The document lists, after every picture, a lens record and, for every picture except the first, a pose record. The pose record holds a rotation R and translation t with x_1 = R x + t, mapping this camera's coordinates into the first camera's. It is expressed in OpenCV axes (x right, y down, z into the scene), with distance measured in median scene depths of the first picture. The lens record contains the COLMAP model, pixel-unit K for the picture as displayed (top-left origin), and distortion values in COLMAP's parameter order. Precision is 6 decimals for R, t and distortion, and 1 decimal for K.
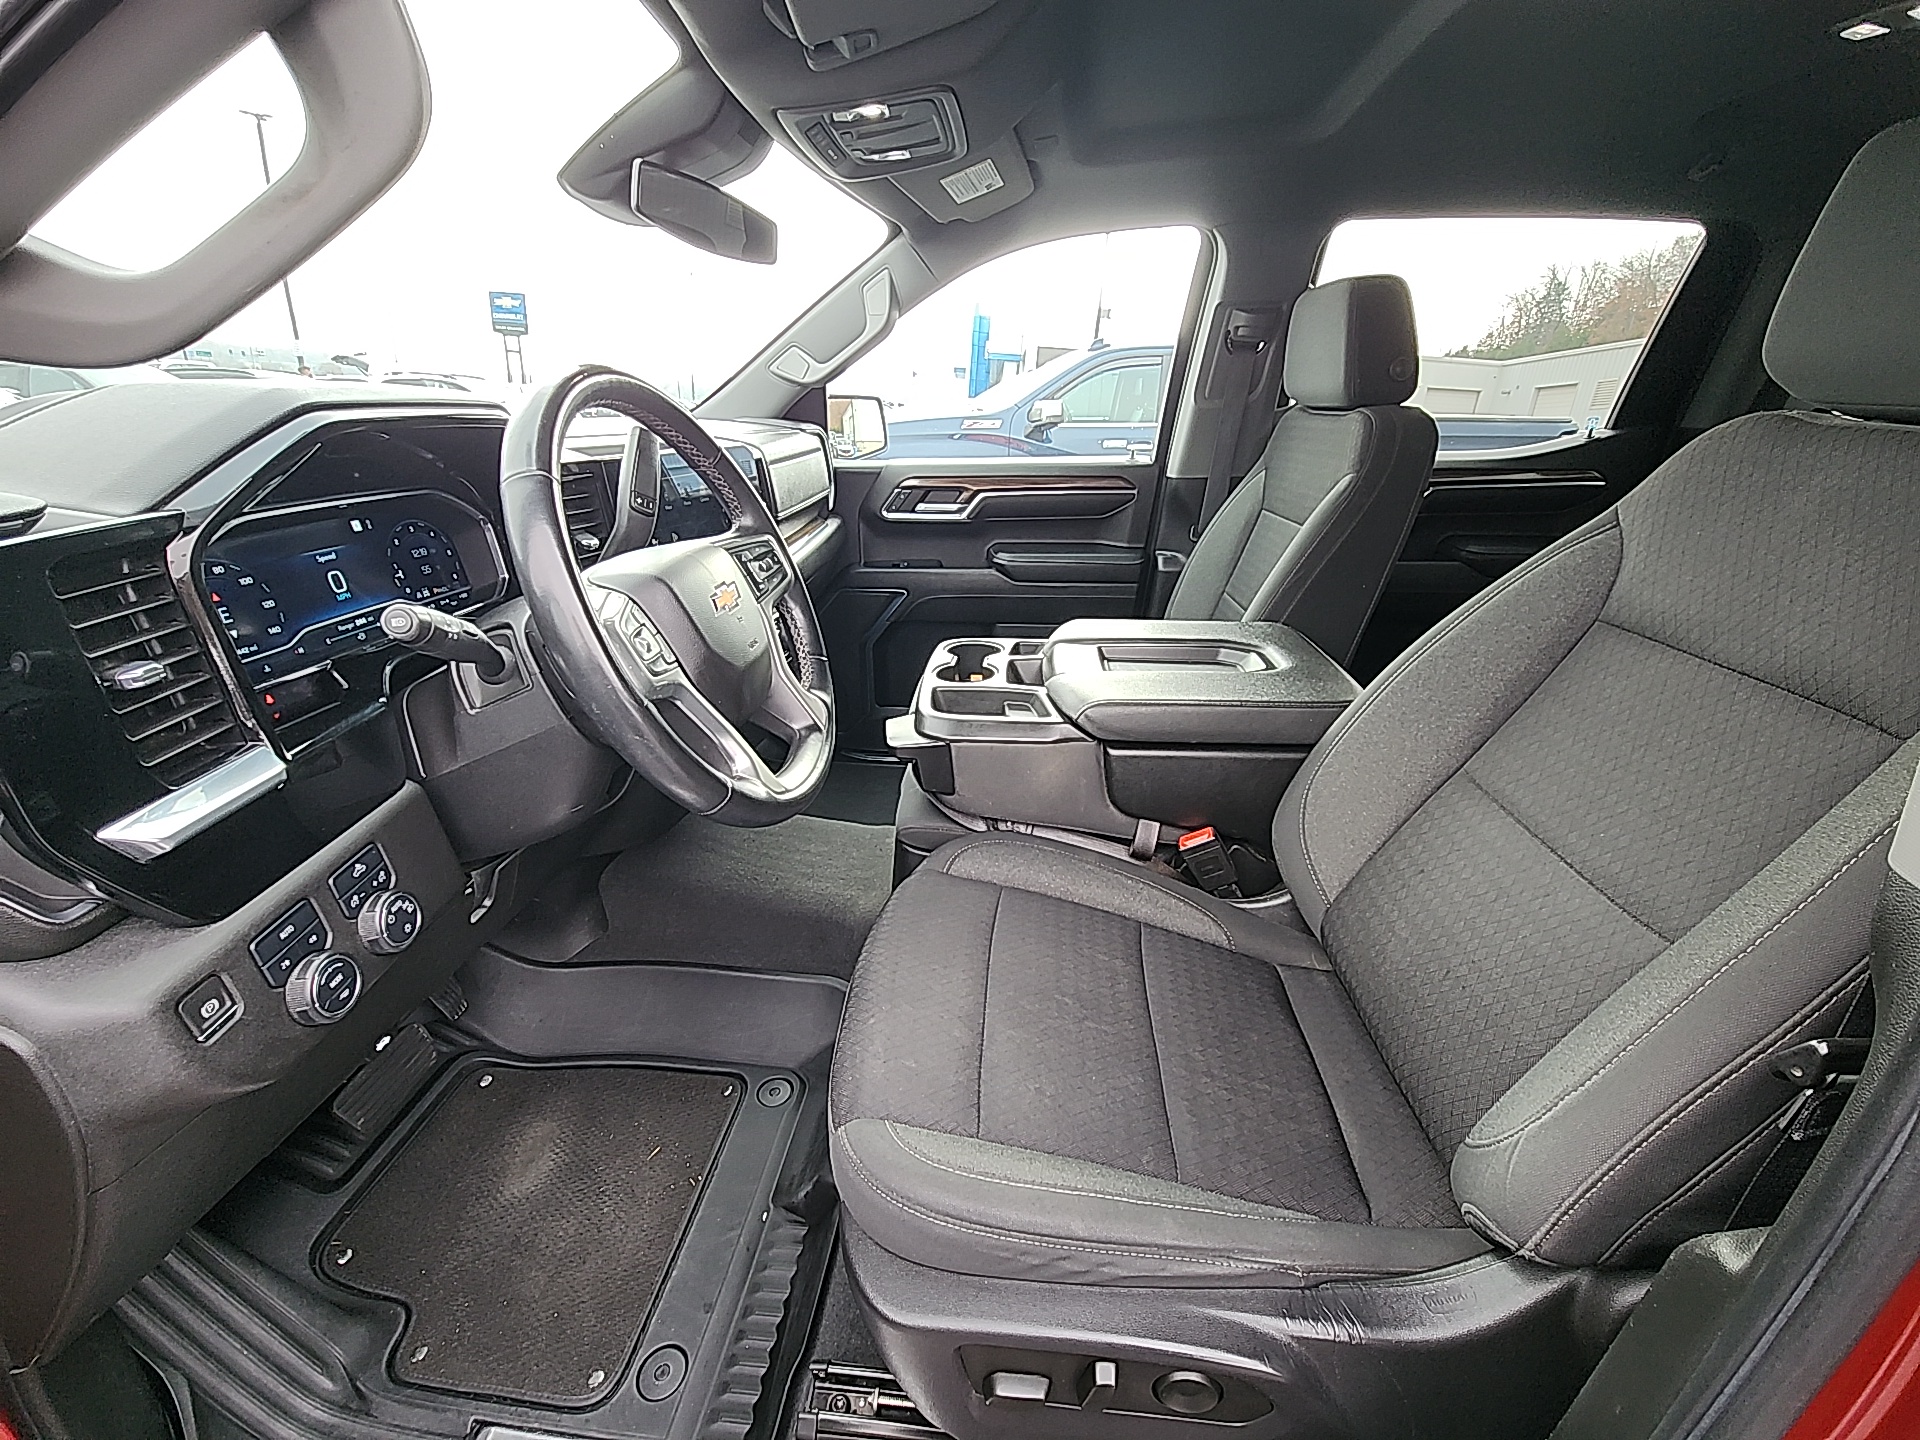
lens RADIAL K [[773.8, 0, 952.8], [0, 773.8, 701.2], [0, 0, 1]] dist [0.003425, 0.000018]
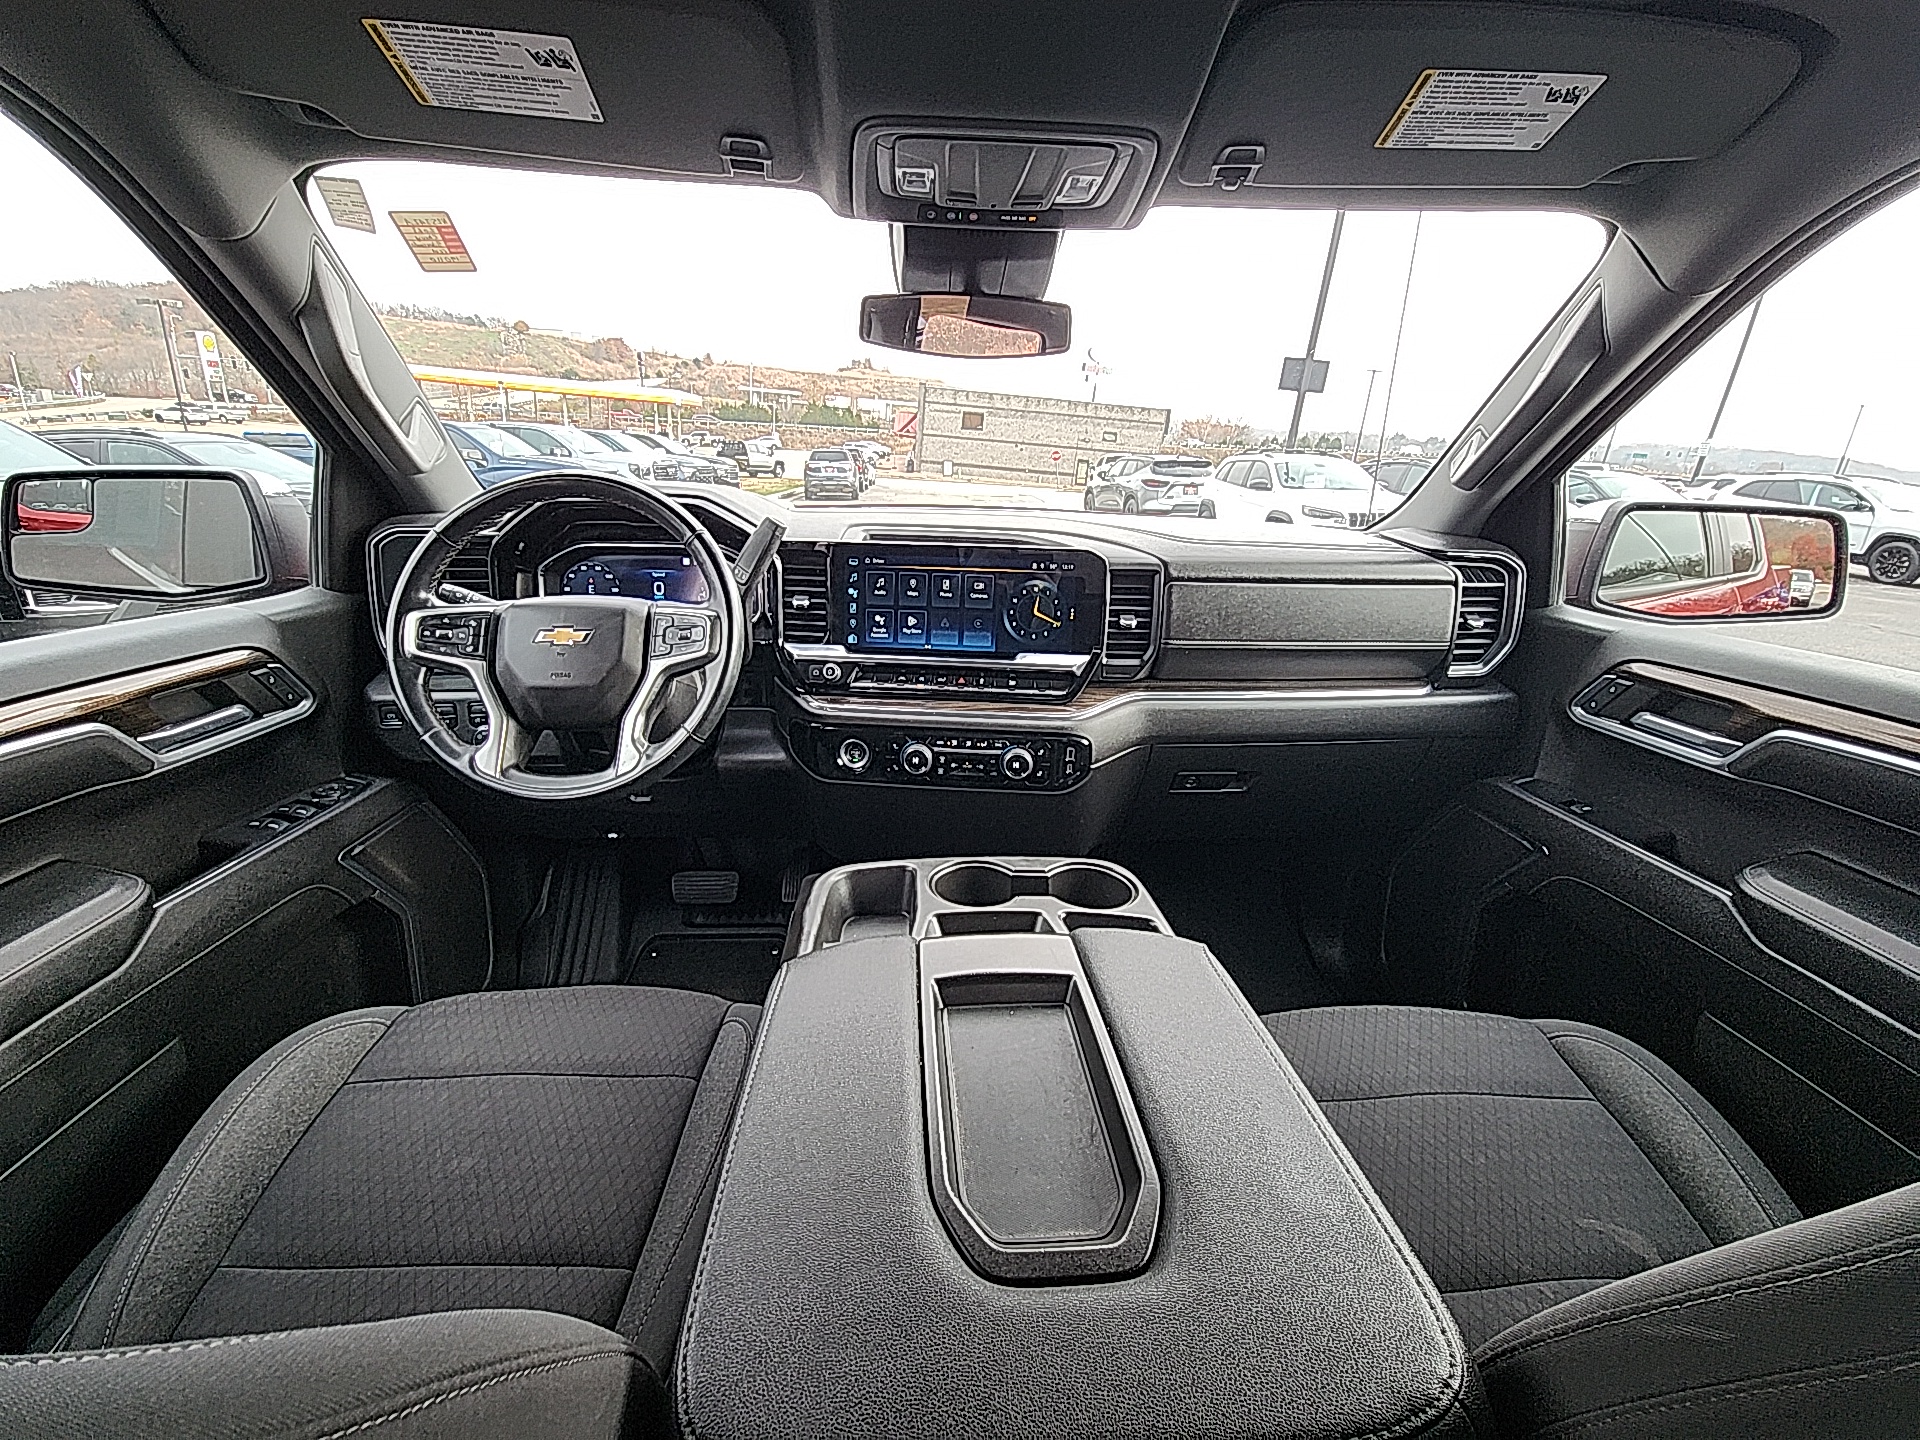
lens RADIAL K [[771.4, 0, 958.6], [0, 771.4, 712.8], [0, 0, 1]] dist [0.000417, -0.003803]
pose [[0.145069, 0.288484, -0.946431, 0.913335], [-0.379519, 0.899607, 0.216038, -0.465817], [0.913740, 0.327848, 0.239990, 1.119931]]
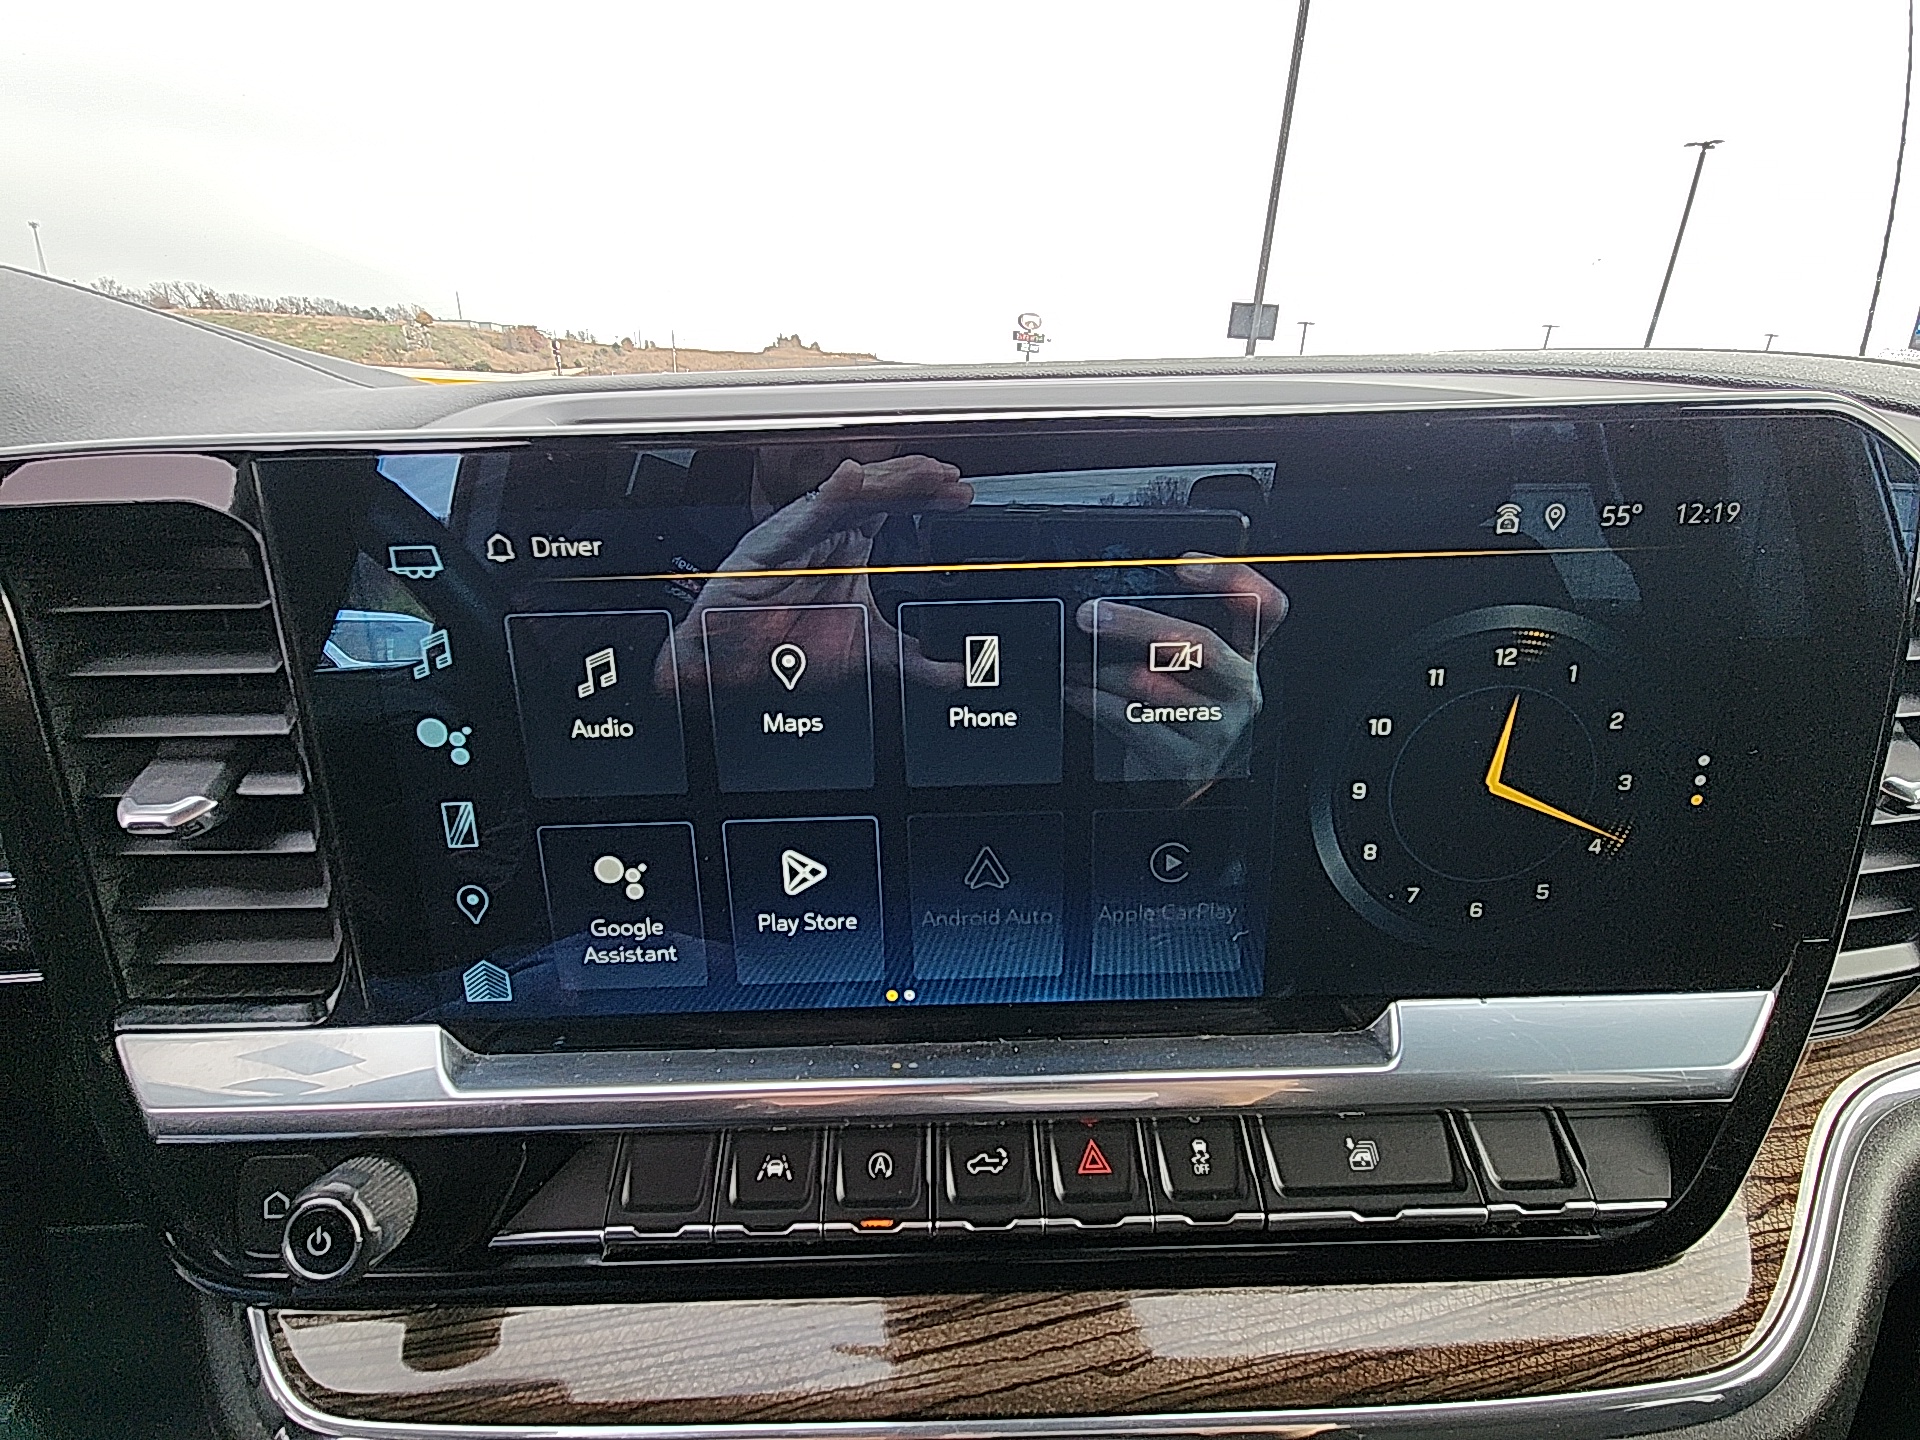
lens RADIAL K [[758.1, 0, 960.0], [0, 758.1, 720.0], [0, 0, 1]] dist [0.013333, -0.009261]
pose [[0.222148, 0.312886, -0.923446, -0.251223], [-0.327264, 0.916094, 0.231667, -0.400323], [0.918449, 0.250746, 0.305904, 1.283393]]
